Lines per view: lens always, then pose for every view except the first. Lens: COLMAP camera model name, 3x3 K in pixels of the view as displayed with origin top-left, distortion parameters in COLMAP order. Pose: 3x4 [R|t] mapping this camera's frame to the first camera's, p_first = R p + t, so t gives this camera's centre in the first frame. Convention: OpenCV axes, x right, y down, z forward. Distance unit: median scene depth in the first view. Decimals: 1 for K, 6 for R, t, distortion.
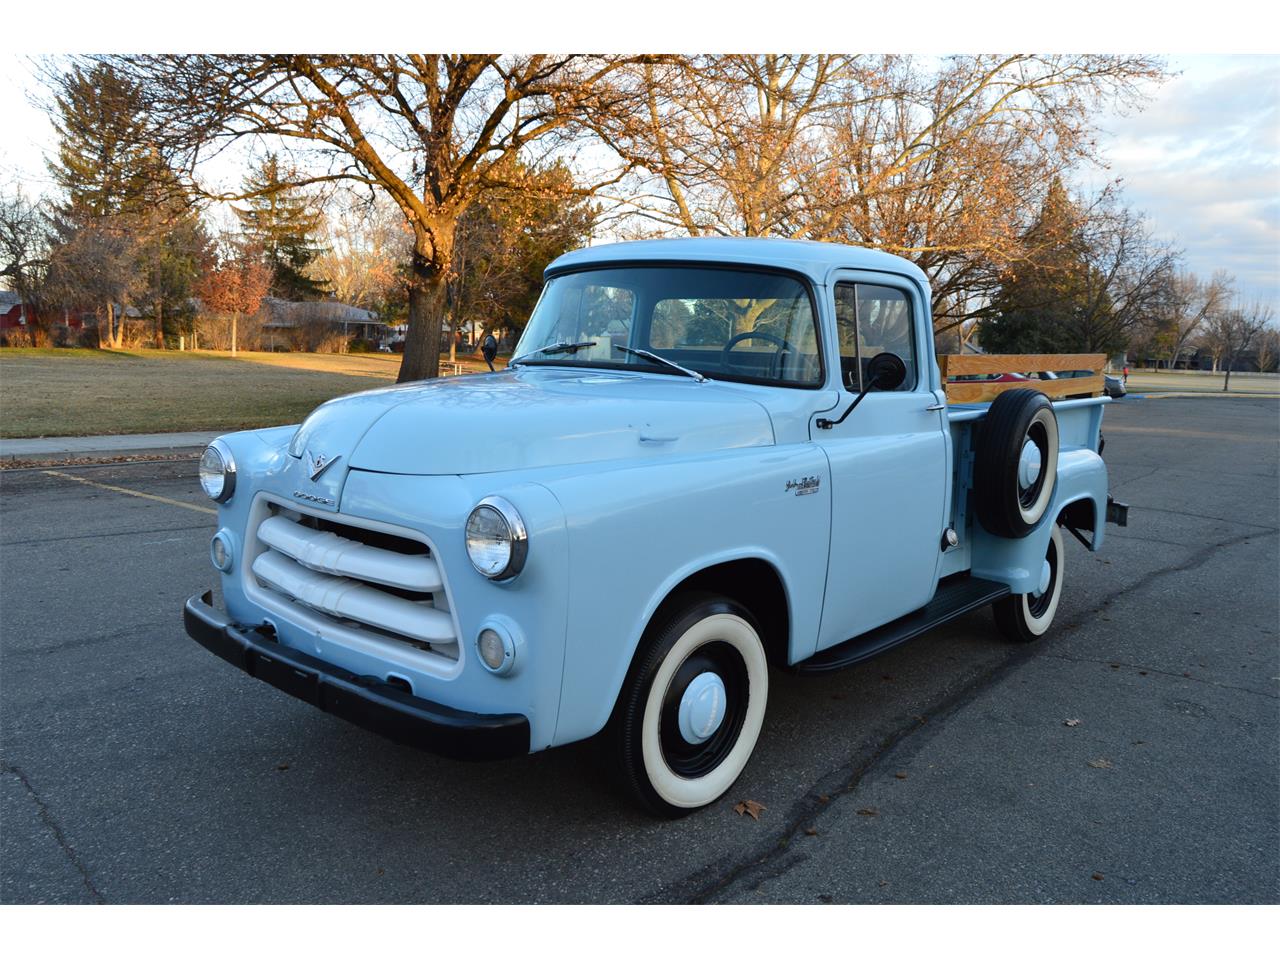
lens RADIAL K [[998.7, 0, 640.0], [0, 998.7, 480.0], [0, 0, 1]] dist [-0.009717, -0.000211]
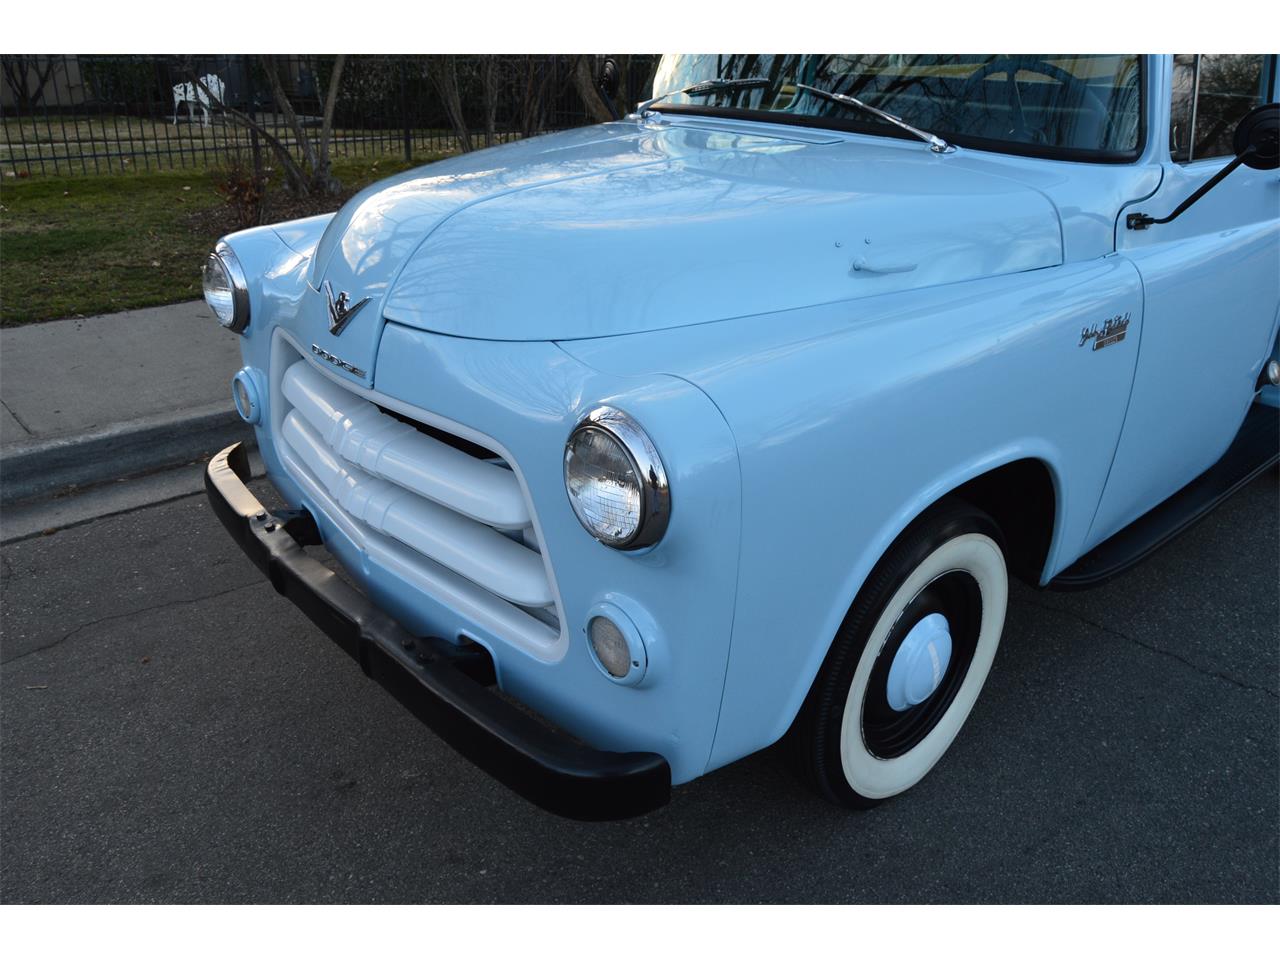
lens RADIAL K [[1005.2, 0, 640.0], [0, 1005.2, 480.0], [0, 0, 1]] dist [-0.011693, -0.000675]
pose [[0.992063, 0.035121, -0.120735, -0.046315], [-0.000692, 0.961709, 0.274073, -0.078144], [0.125737, -0.271814, 0.954100, 0.345796]]
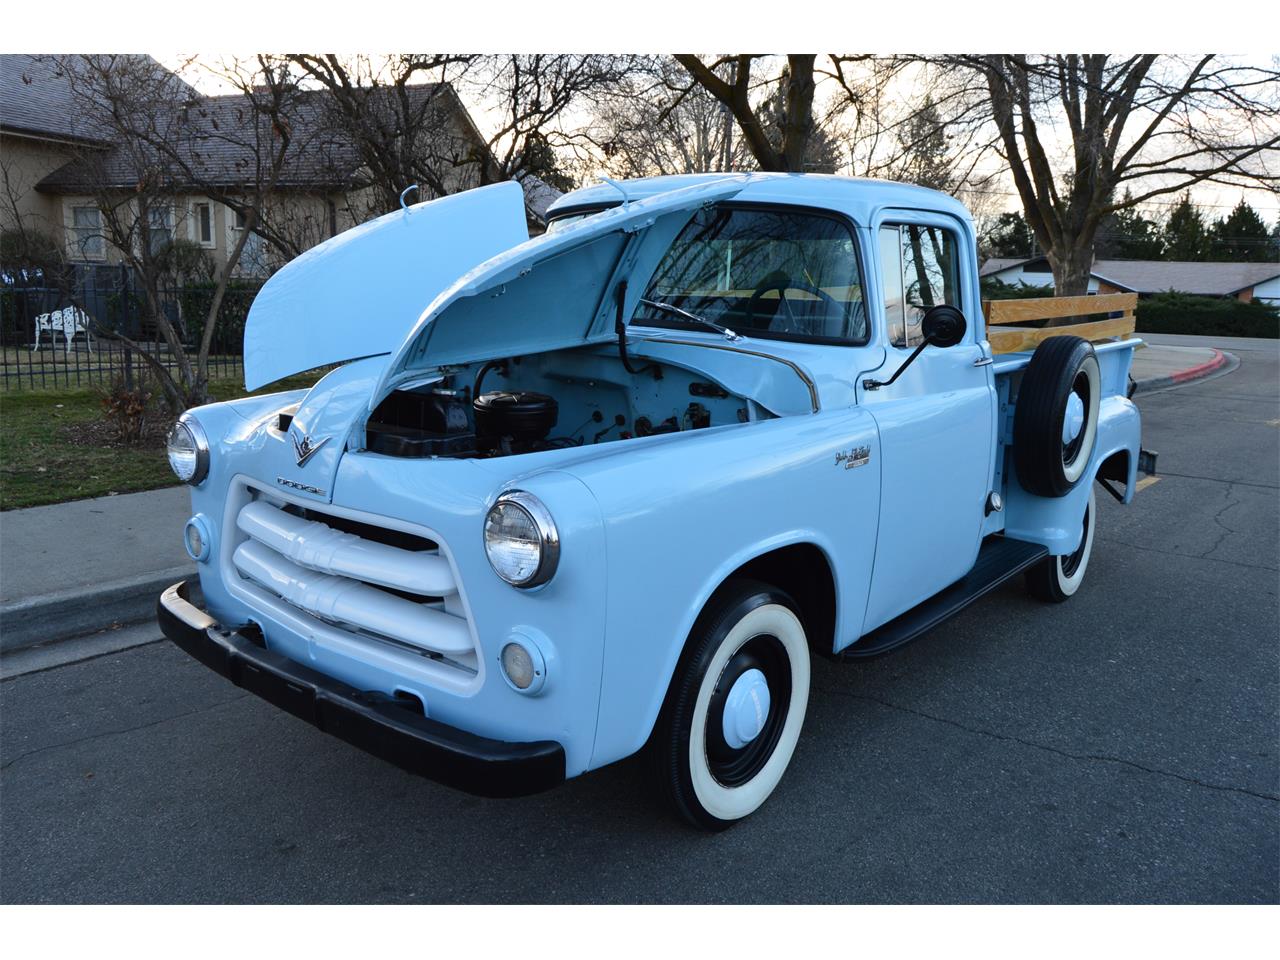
lens RADIAL K [[998.7, 0, 640.0], [0, 998.7, 480.0], [0, 0, 1]] dist [-0.009717, -0.000211]
pose [[0.999617, -0.017442, 0.021469, -0.046538], [0.016030, 0.997803, 0.064275, -0.034832], [-0.022543, -0.063906, 0.997701, 0.116773]]
